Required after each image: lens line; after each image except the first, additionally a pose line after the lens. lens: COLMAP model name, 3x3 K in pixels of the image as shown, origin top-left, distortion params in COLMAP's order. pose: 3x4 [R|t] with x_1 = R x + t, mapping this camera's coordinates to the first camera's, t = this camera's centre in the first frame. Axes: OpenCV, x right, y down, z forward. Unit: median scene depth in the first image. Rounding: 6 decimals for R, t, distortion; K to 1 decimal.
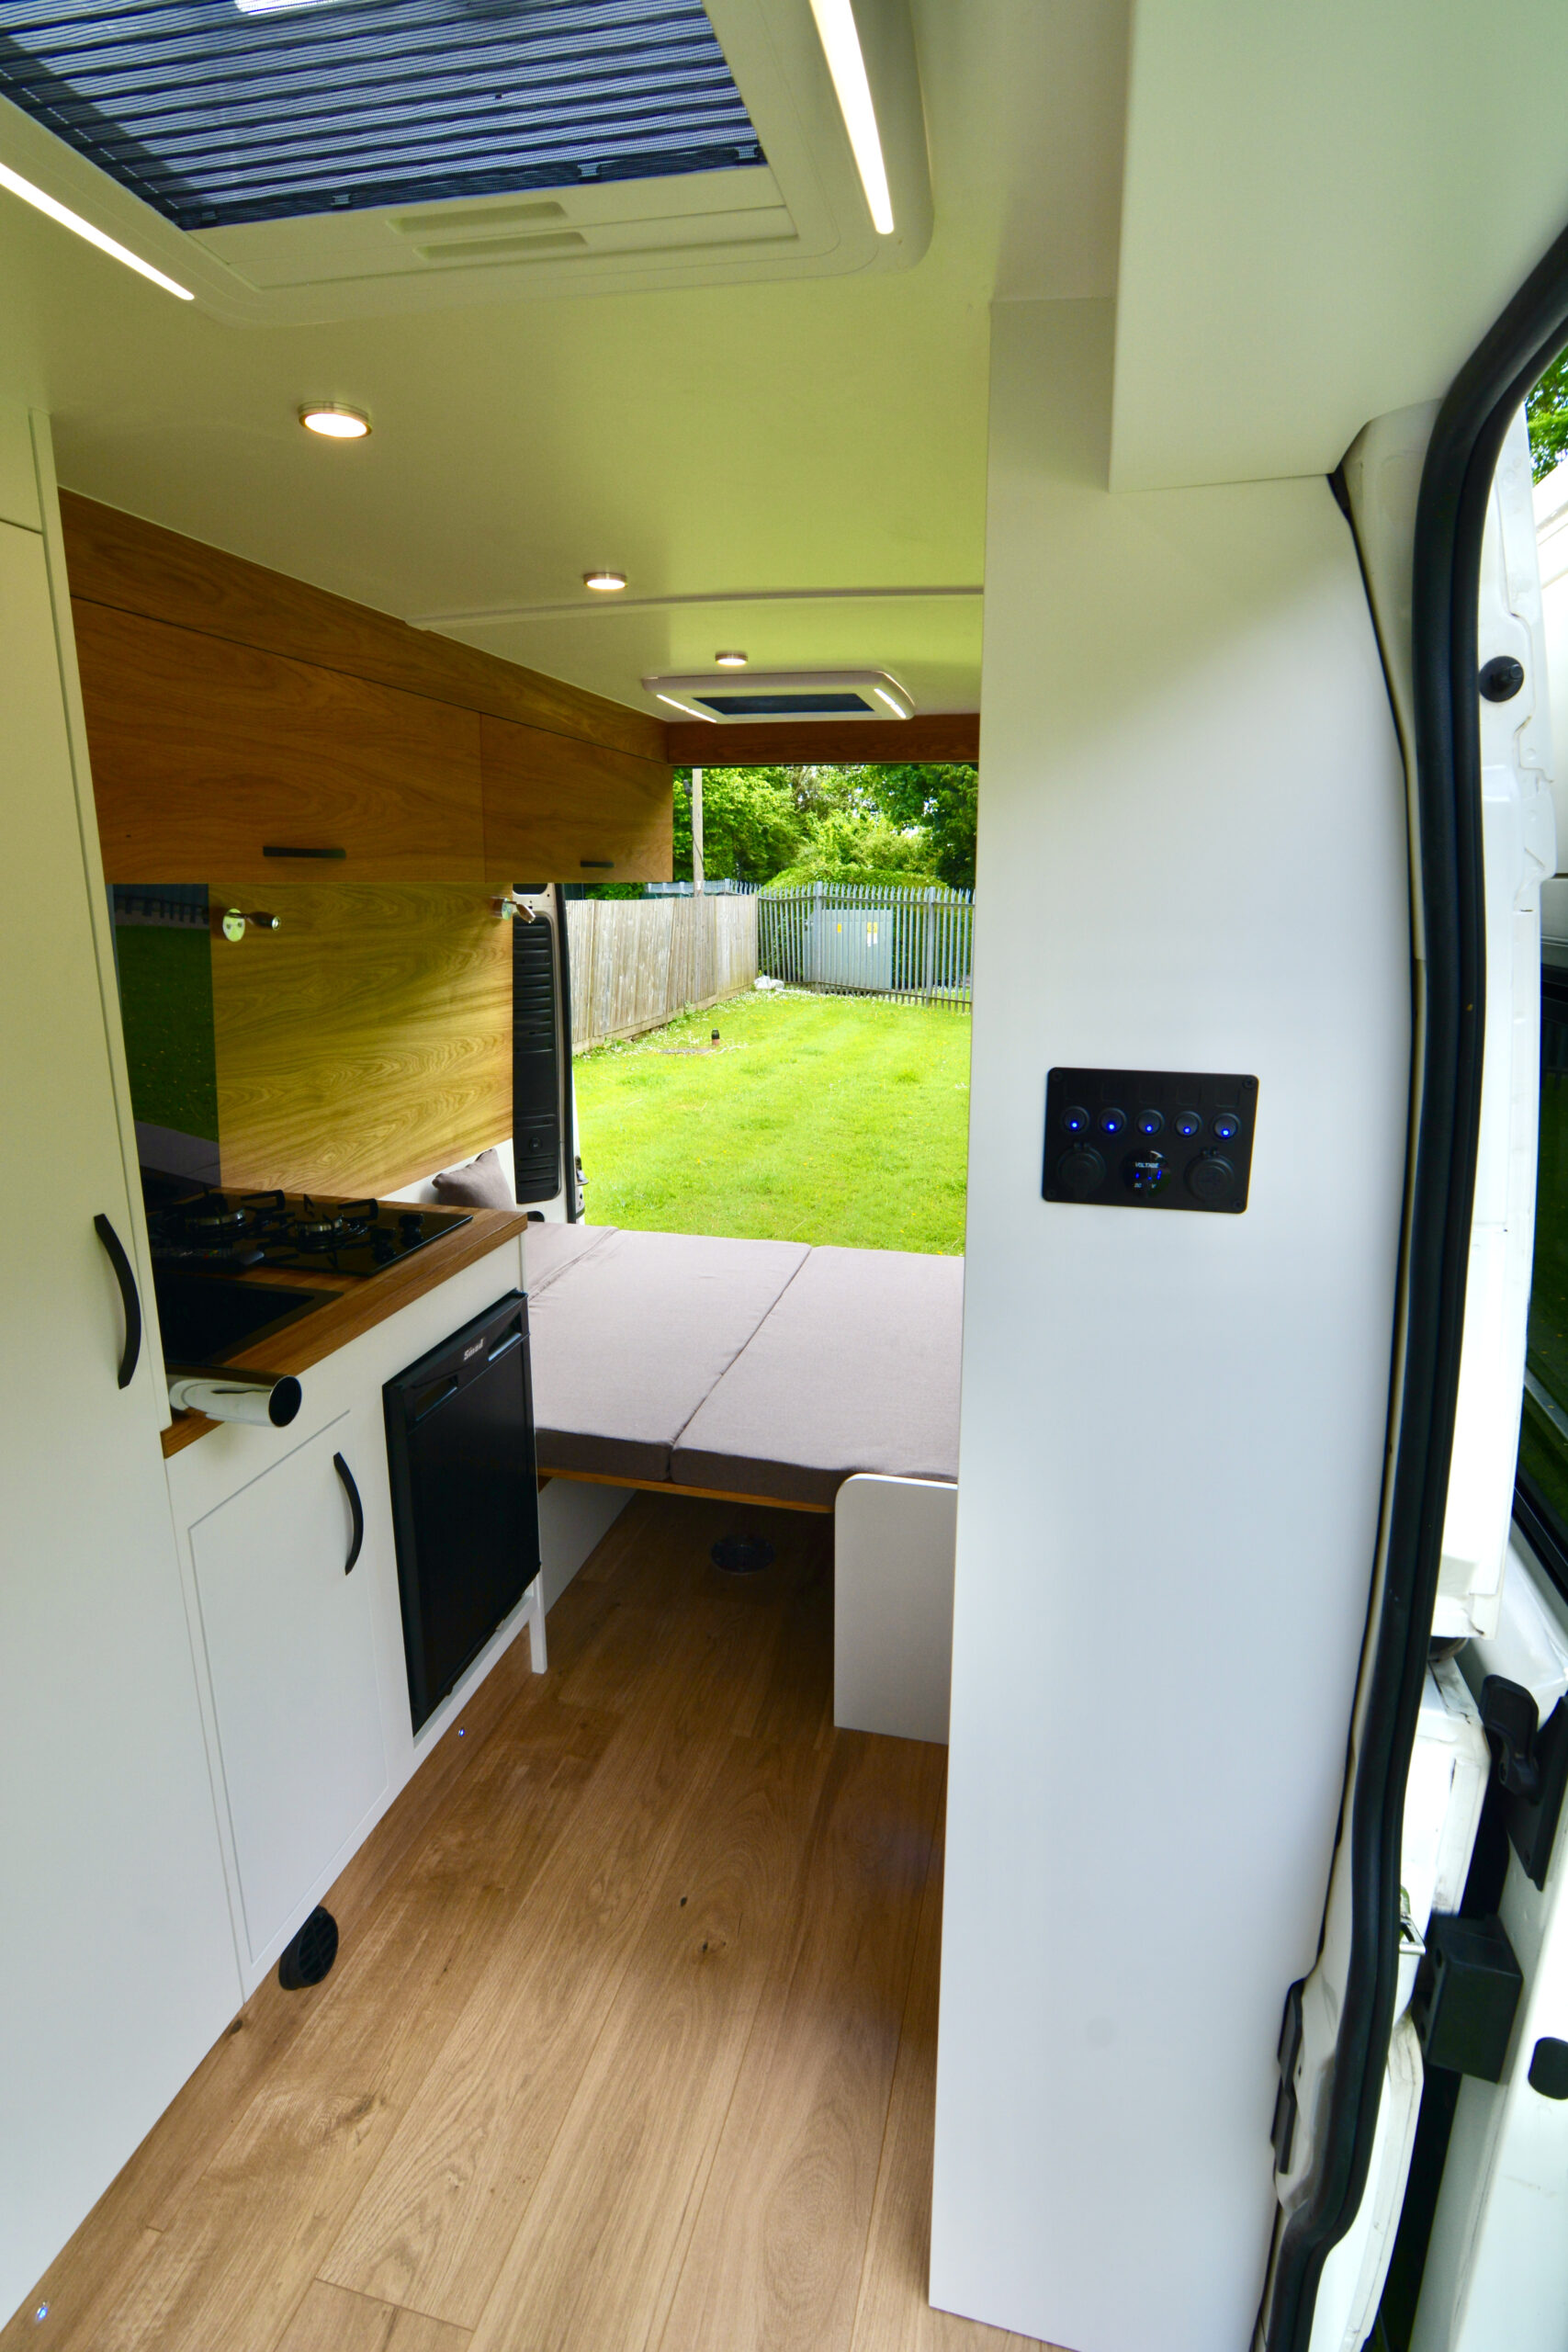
lens RADIAL K [[1149.5, 0, 794.6], [0, 1149.5, 1172.5], [0, 0, 1]] dist [-0.030696, 0.010351]
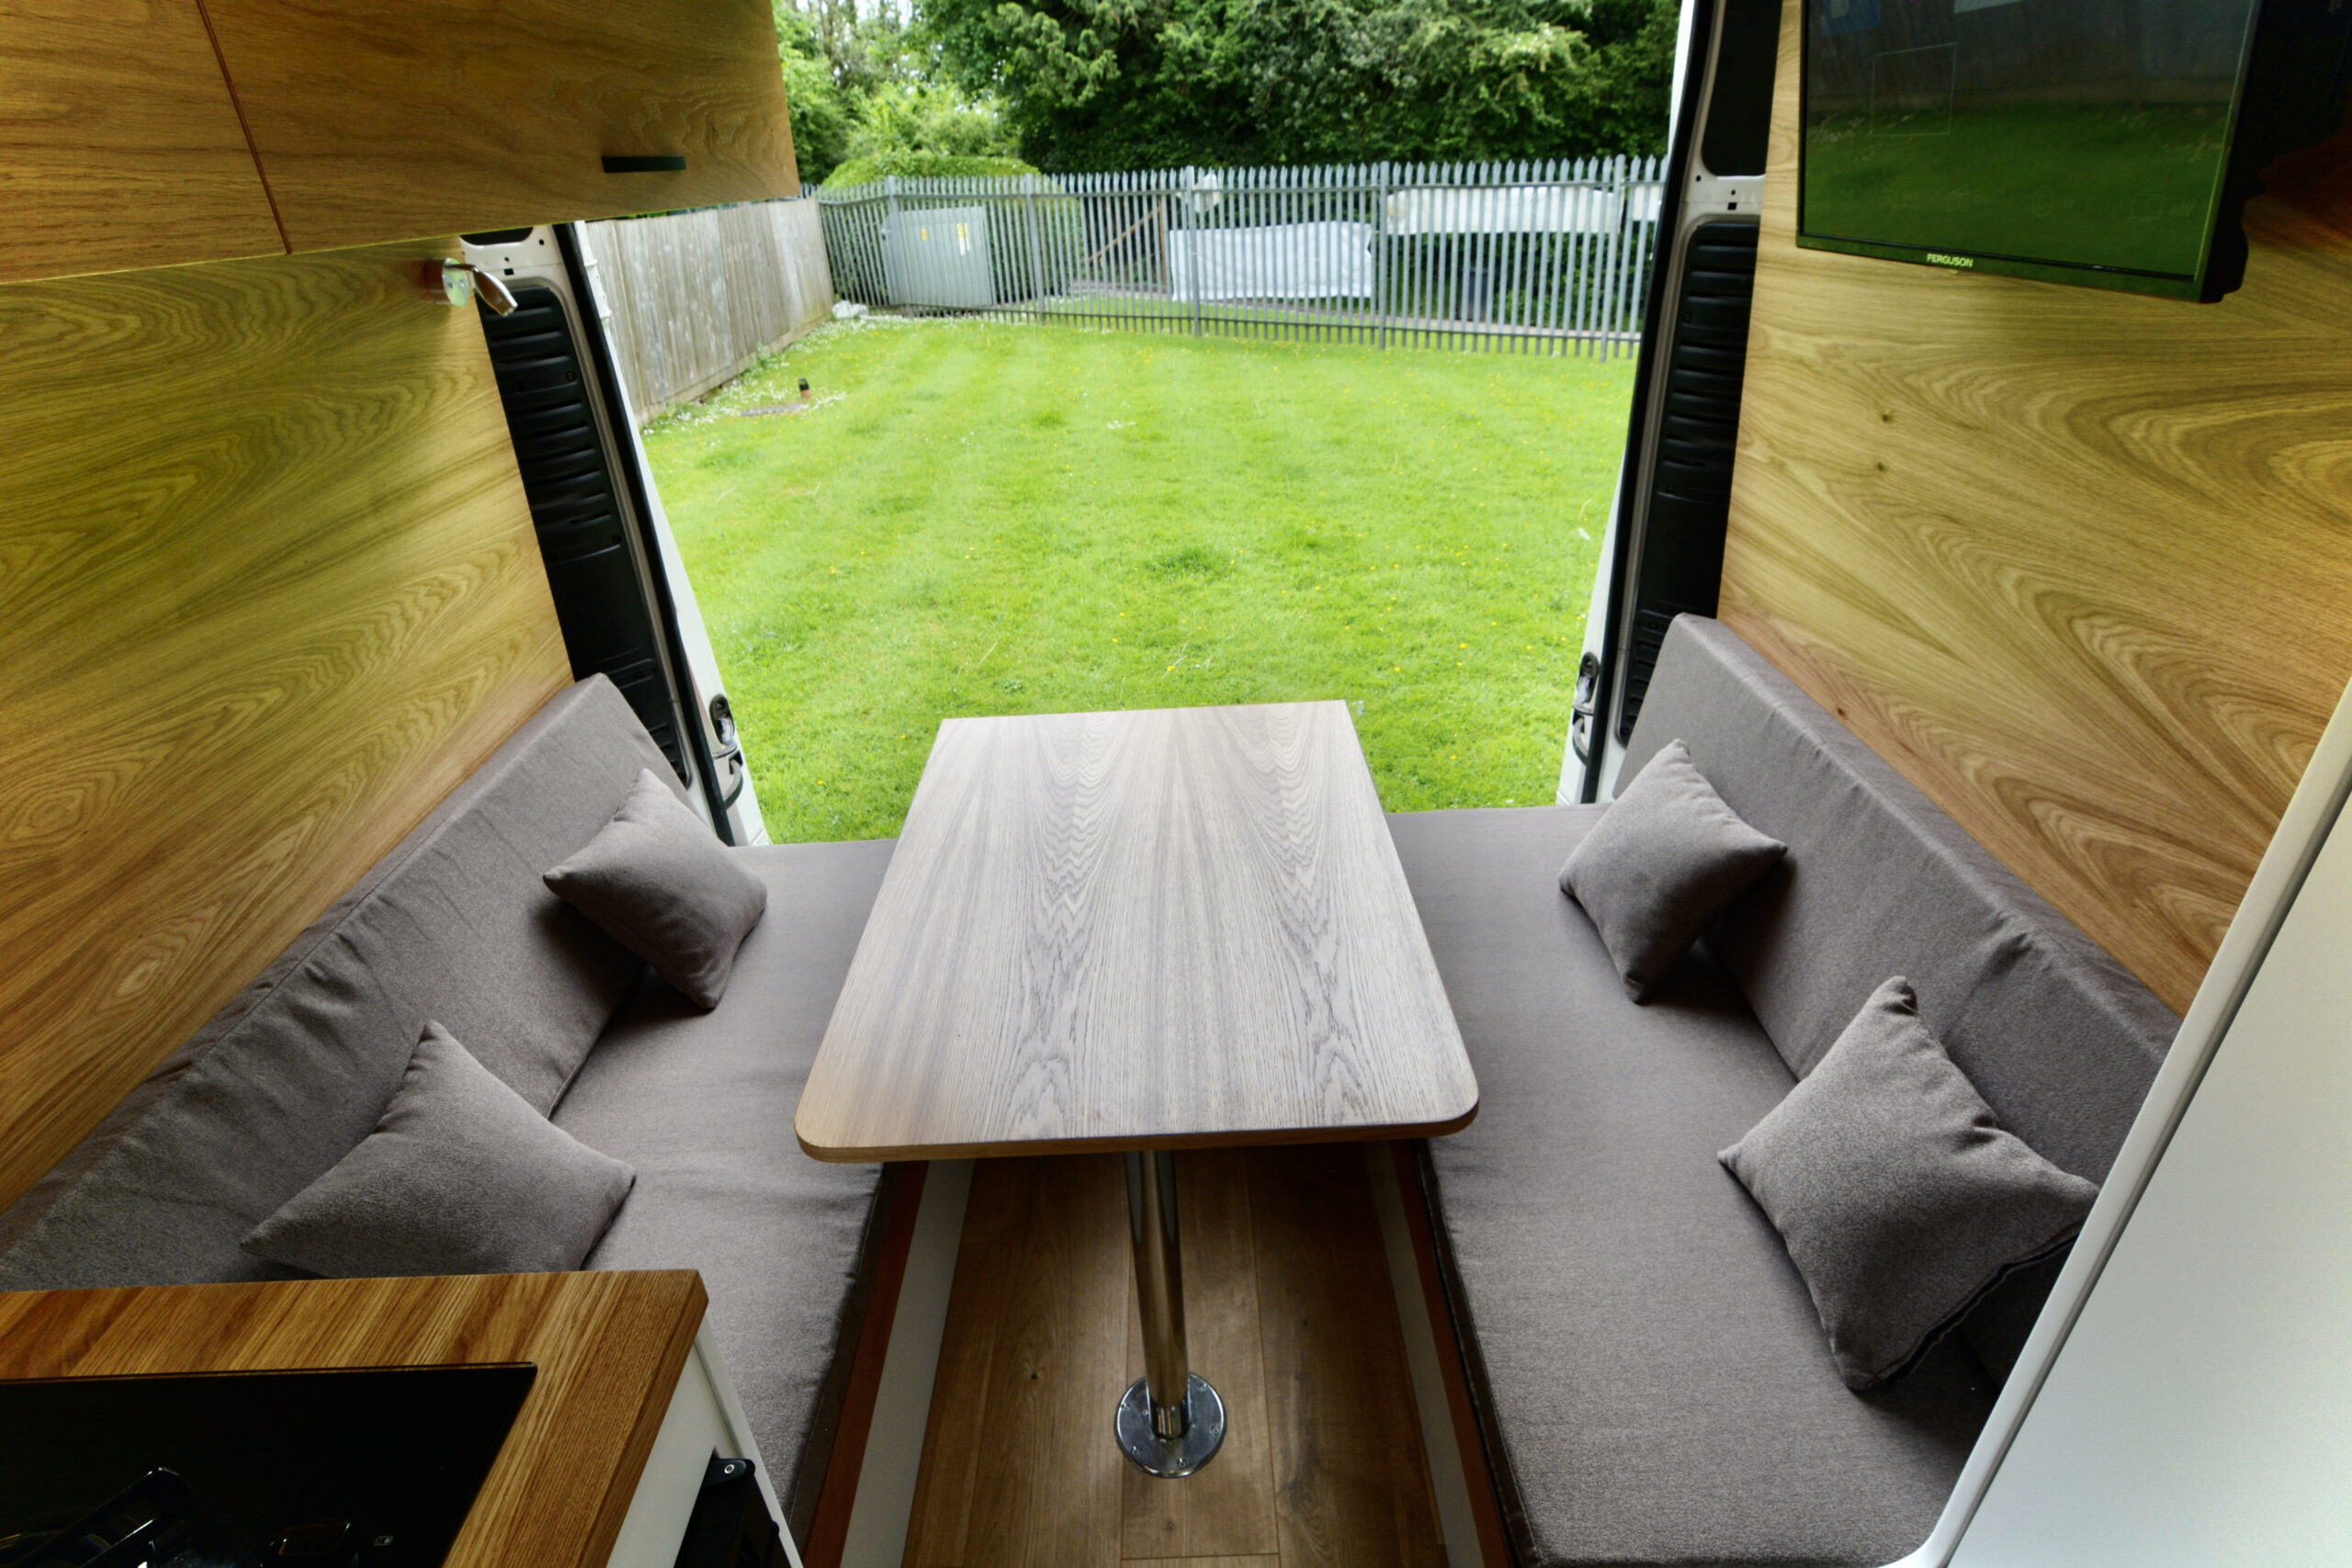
lens RADIAL K [[1149.5, 0, 1175.6], [0, 1149.5, 802.8], [0, 0, 1]] dist [-0.030696, 0.010351]
pose [[0.967361, -0.166636, 0.190908, -0.082181], [0.111764, 0.956706, 0.268744, -0.109072], [-0.227425, -0.238636, 0.944103, 0.410379]]
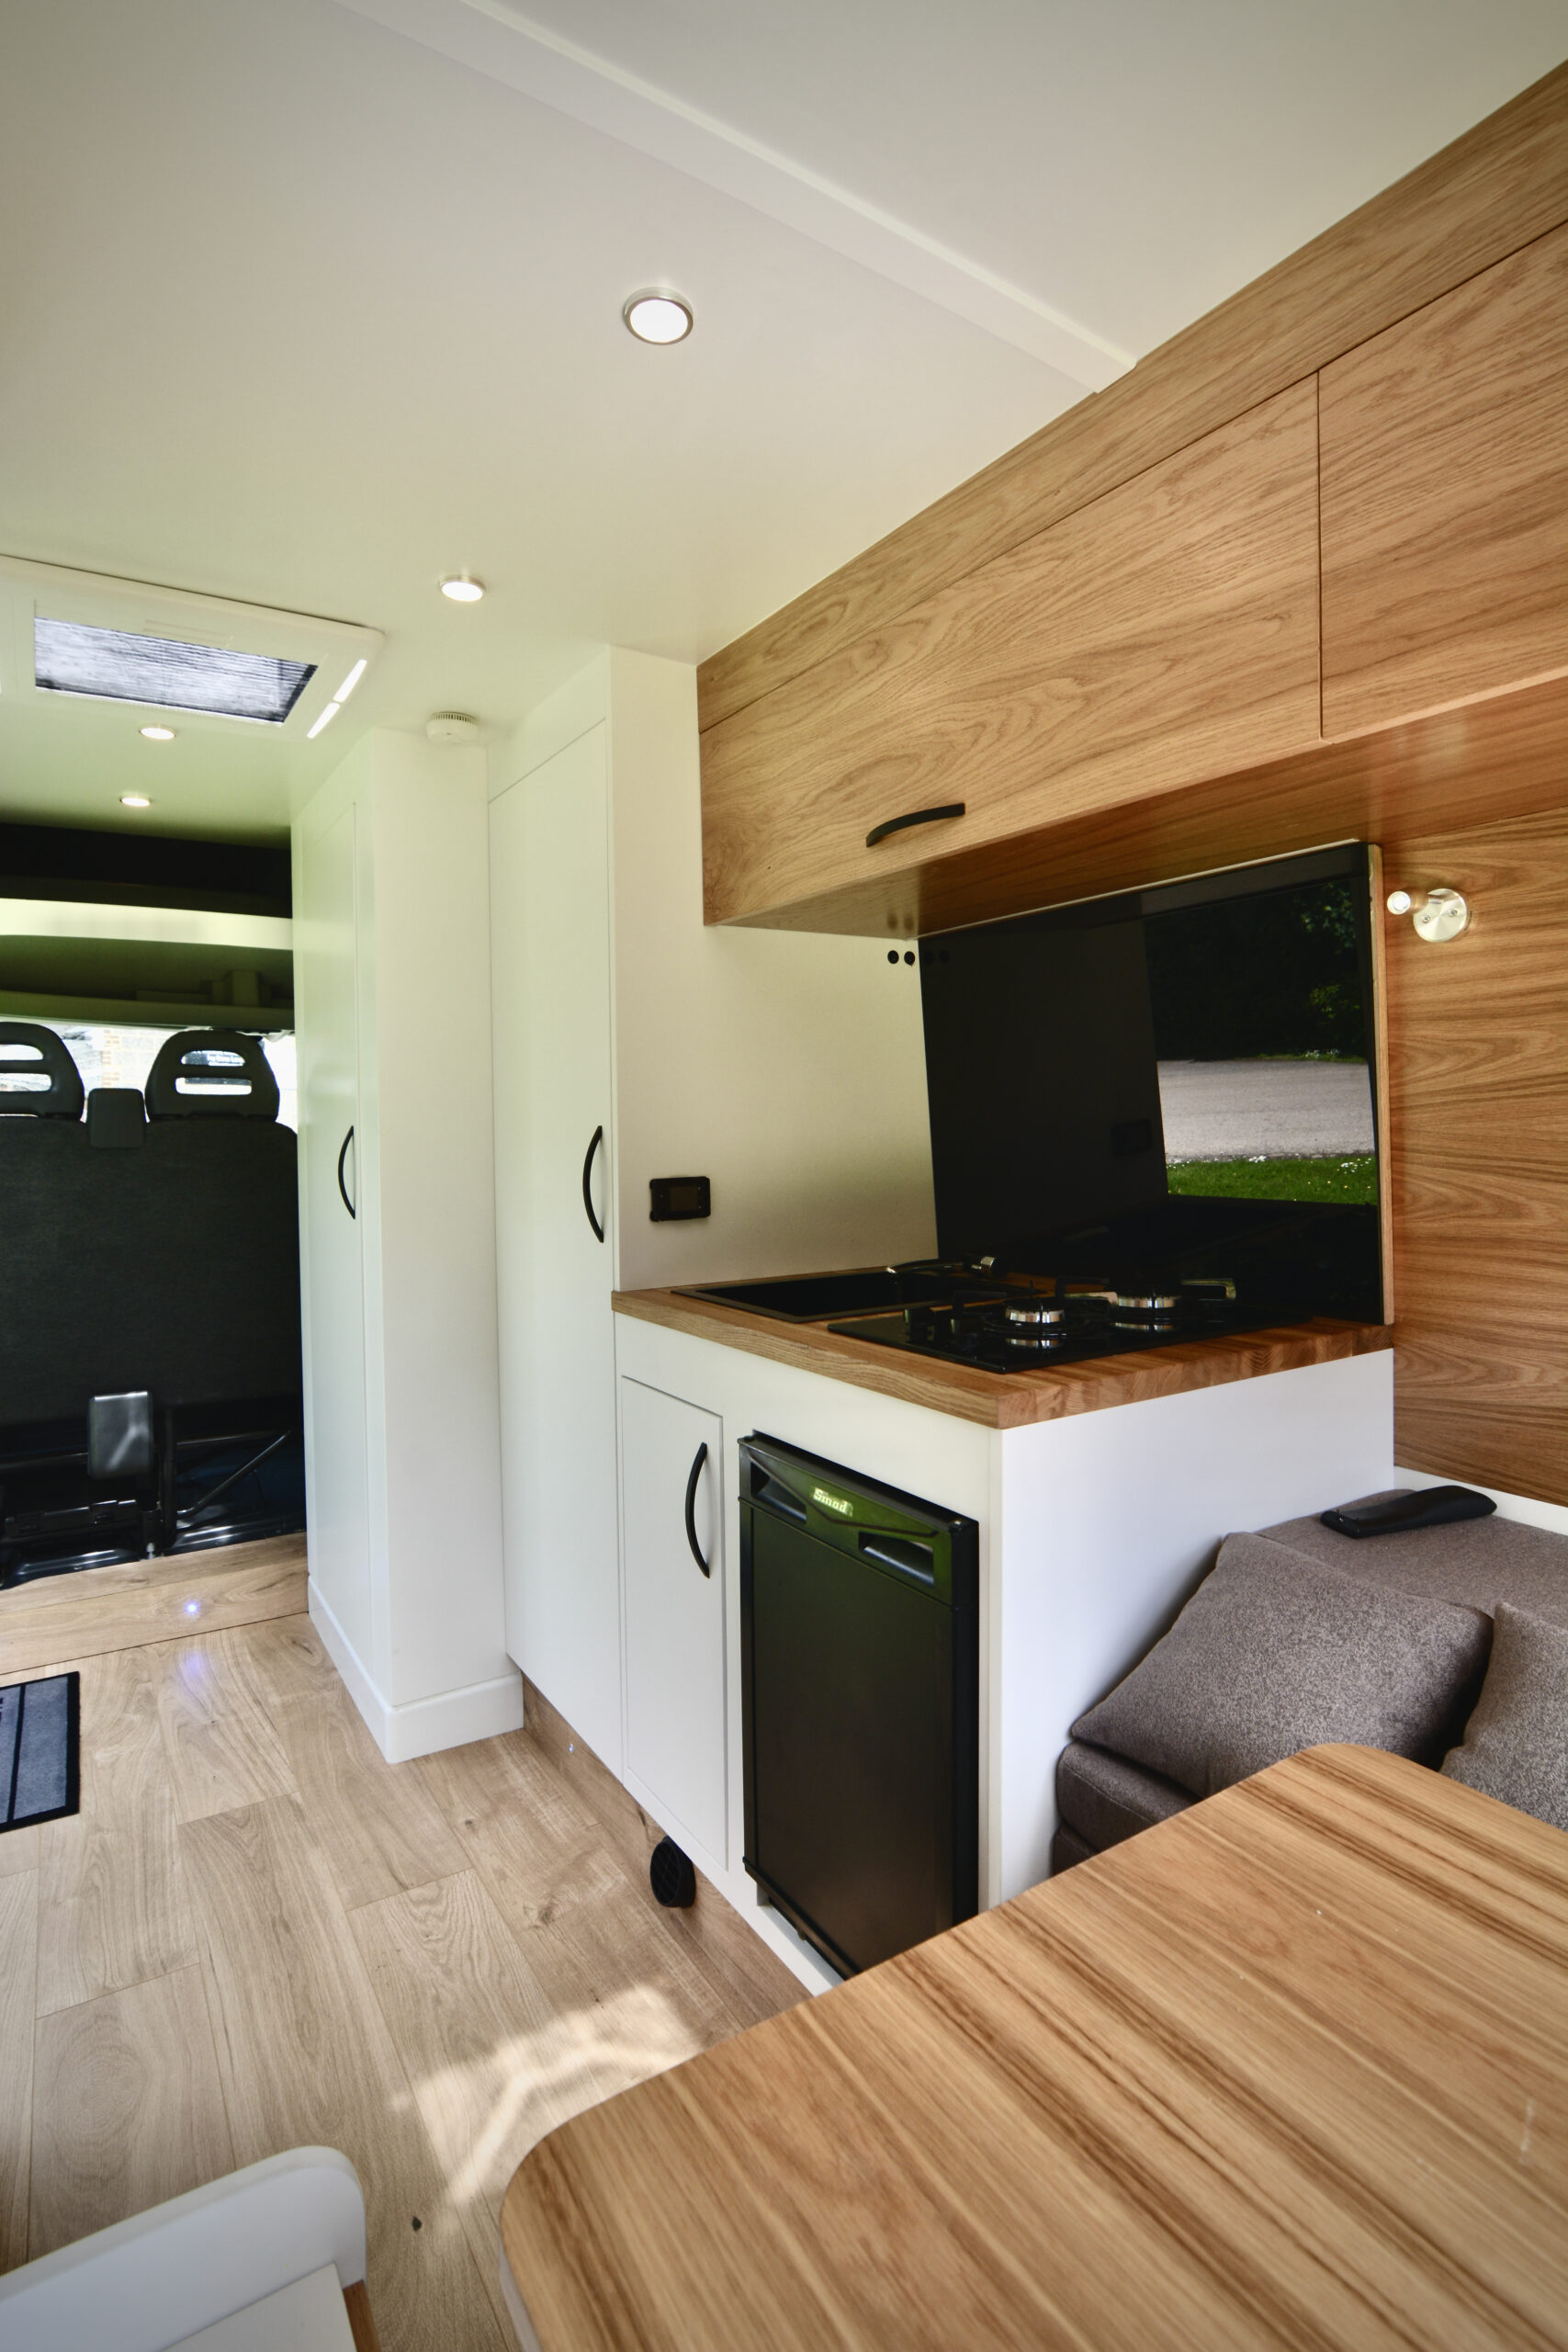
lens RADIAL K [[1149.5, 0, 801.6], [0, 1149.5, 1174.0], [0, 0, 1]] dist [-0.030696, 0.010351]
pose [[-0.685734, 0.023002, -0.727489, 0.122742], [-0.182420, 0.962169, 0.202371, -0.092135], [0.704622, 0.271481, -0.655596, 0.763826]]
